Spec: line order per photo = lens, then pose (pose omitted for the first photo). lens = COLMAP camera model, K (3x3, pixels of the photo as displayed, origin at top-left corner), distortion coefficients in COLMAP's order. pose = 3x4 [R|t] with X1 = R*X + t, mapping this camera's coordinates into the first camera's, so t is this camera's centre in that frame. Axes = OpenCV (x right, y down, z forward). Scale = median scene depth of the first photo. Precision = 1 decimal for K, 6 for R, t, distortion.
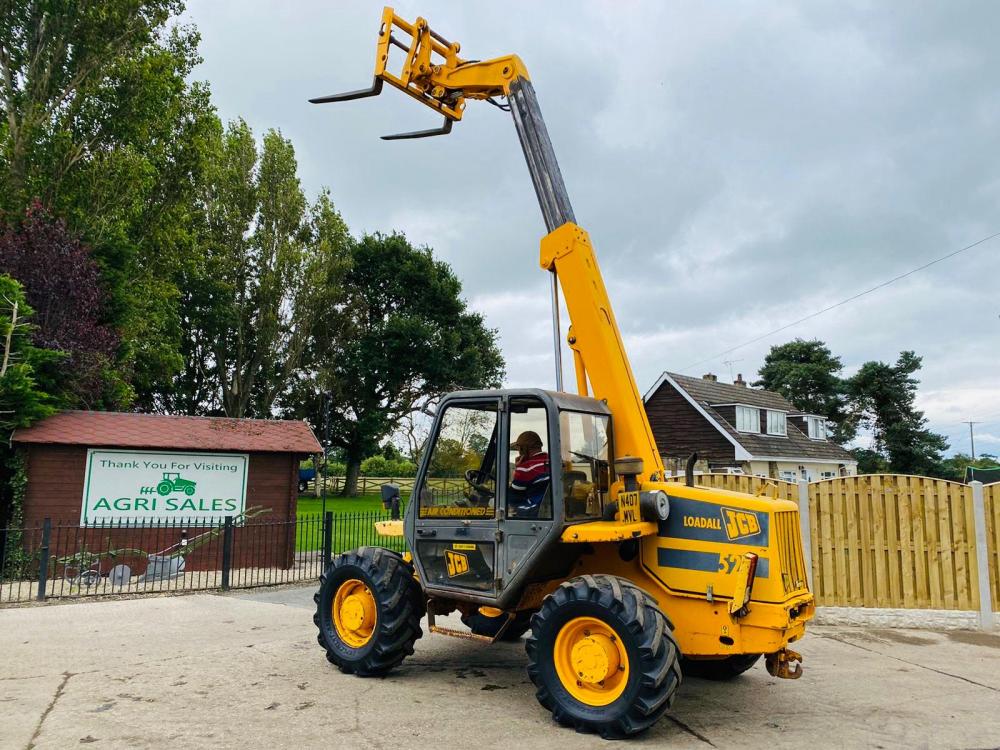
lens RADIAL K [[762.3, 0, 494.1], [0, 762.3, 380.2], [0, 0, 1]] dist [0.054182, -0.066575]
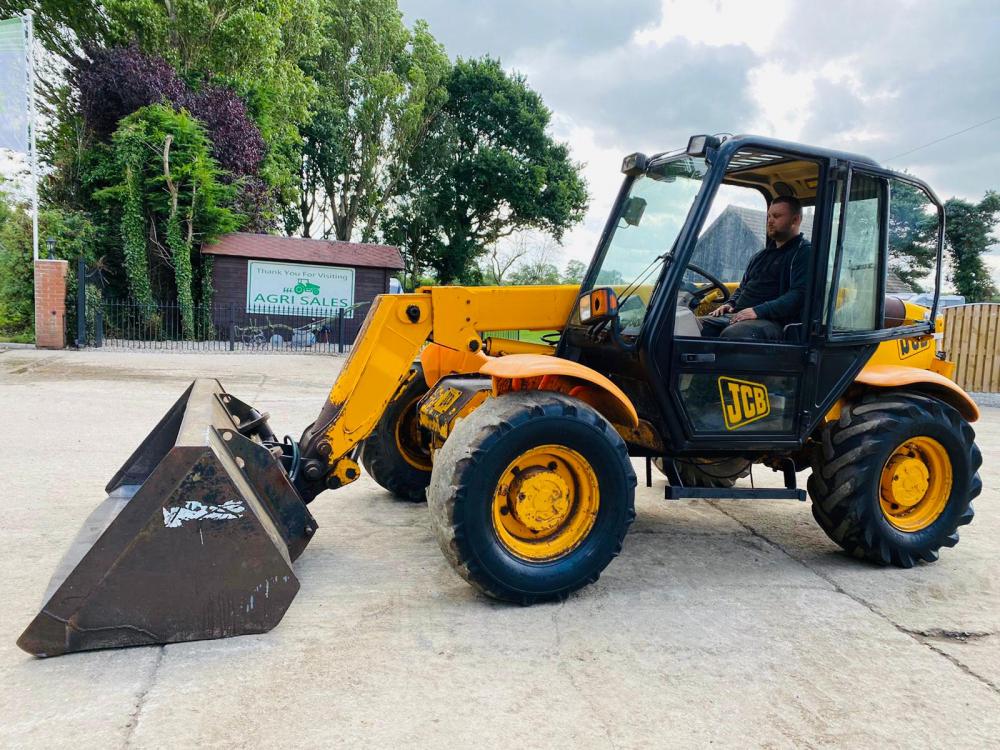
lens RADIAL K [[772.2, 0, 486.0], [0, 772.2, 375.9], [0, 0, 1]] dist [0.090114, -0.001504]
pose [[0.989019, 0.055651, -0.136913, 0.046075], [-0.024350, 0.975094, 0.220450, -0.011408], [0.145772, -0.214695, 0.965741, -0.140448]]
